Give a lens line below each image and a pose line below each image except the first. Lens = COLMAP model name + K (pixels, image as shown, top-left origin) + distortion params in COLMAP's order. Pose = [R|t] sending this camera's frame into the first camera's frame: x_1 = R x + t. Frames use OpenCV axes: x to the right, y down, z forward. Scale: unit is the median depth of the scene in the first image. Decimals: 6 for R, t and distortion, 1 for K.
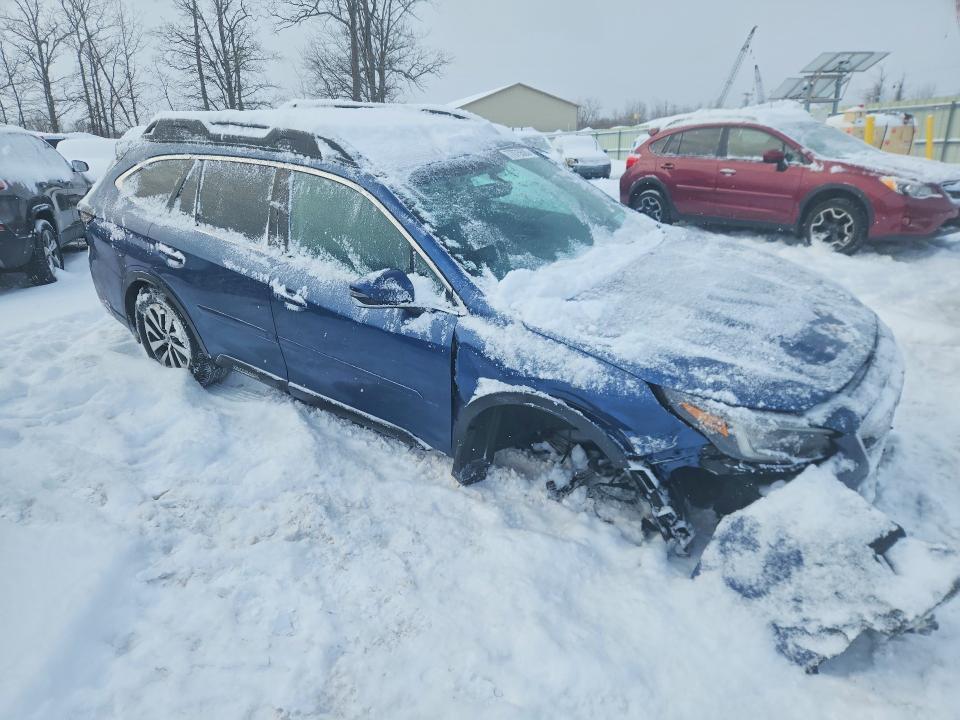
lens RADIAL K [[779.6, 0, 476.4], [0, 779.6, 358.6], [0, 0, 1]] dist [0.036688, -0.029146]
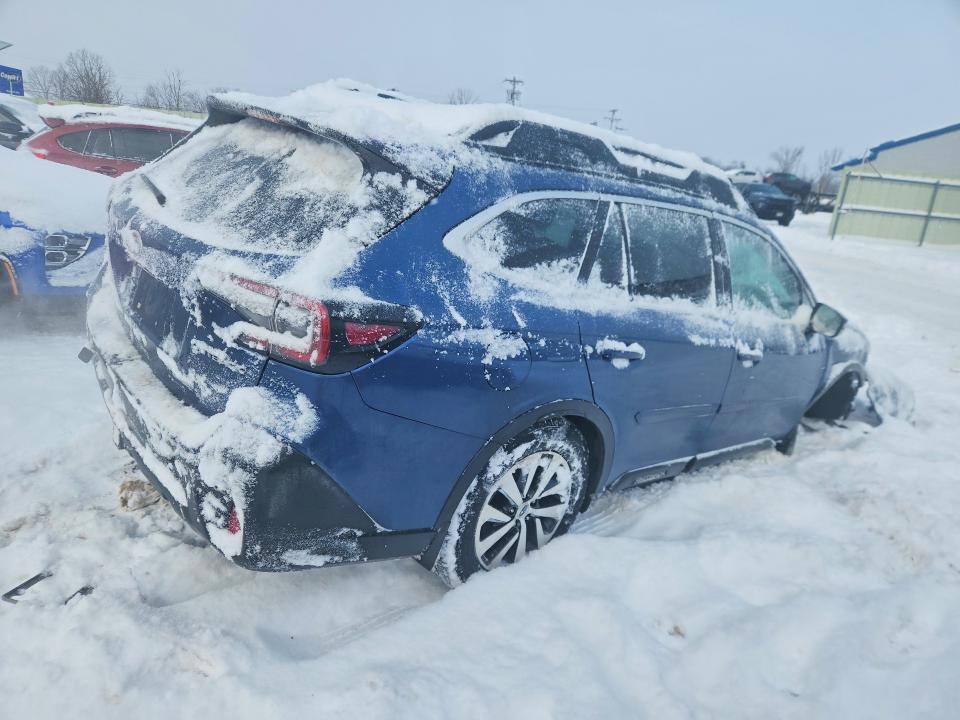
lens RADIAL K [[779.6, 0, 477.3], [0, 779.6, 363.0], [0, 0, 1]] dist [0.036688, -0.029146]
pose [[0.048851, -0.209124, 0.976668, -1.093885], [0.178763, 0.963877, 0.197444, -0.290611], [-0.982679, 0.164947, 0.084470, 1.148091]]
